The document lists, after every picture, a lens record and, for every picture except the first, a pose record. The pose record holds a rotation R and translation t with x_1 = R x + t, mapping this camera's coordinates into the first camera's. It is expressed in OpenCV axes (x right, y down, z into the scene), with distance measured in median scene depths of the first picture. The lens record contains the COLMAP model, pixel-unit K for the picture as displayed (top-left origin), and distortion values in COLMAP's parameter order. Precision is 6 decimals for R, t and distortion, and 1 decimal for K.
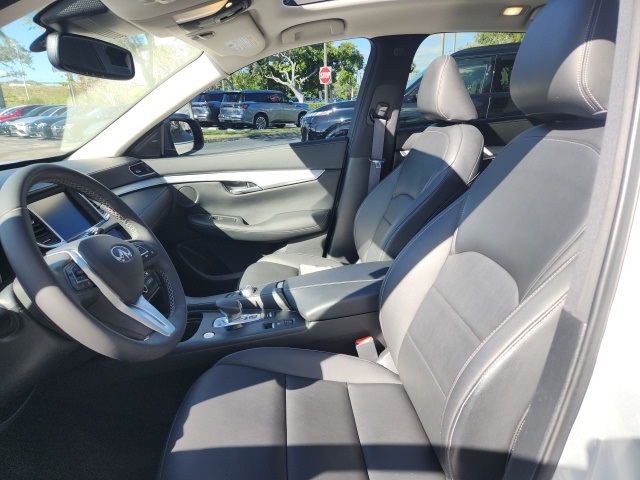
lens RADIAL K [[426.0, 0, 326.3], [0, 426.0, 242.4], [0, 0, 1]] dist [0.070301, -0.054140]
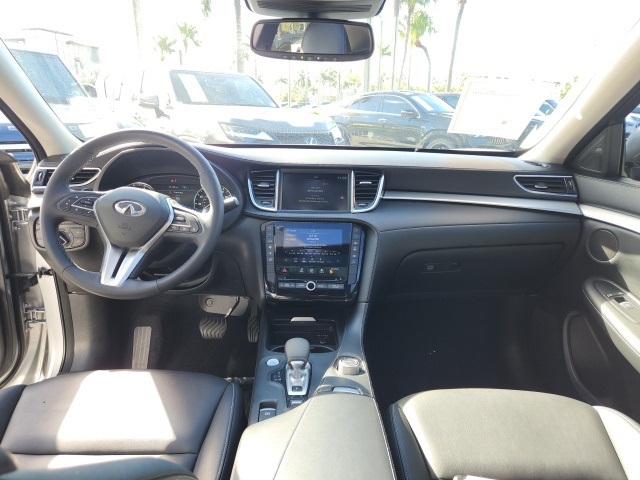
lens RADIAL K [[426.0, 0, 323.0], [0, 426.0, 242.3], [0, 0, 1]] dist [0.070301, -0.054140]
pose [[-0.059095, 0.337011, -0.939644, 0.387141], [-0.323004, 0.884197, 0.337439, -0.275432], [0.944551, 0.323450, 0.056604, 0.858055]]
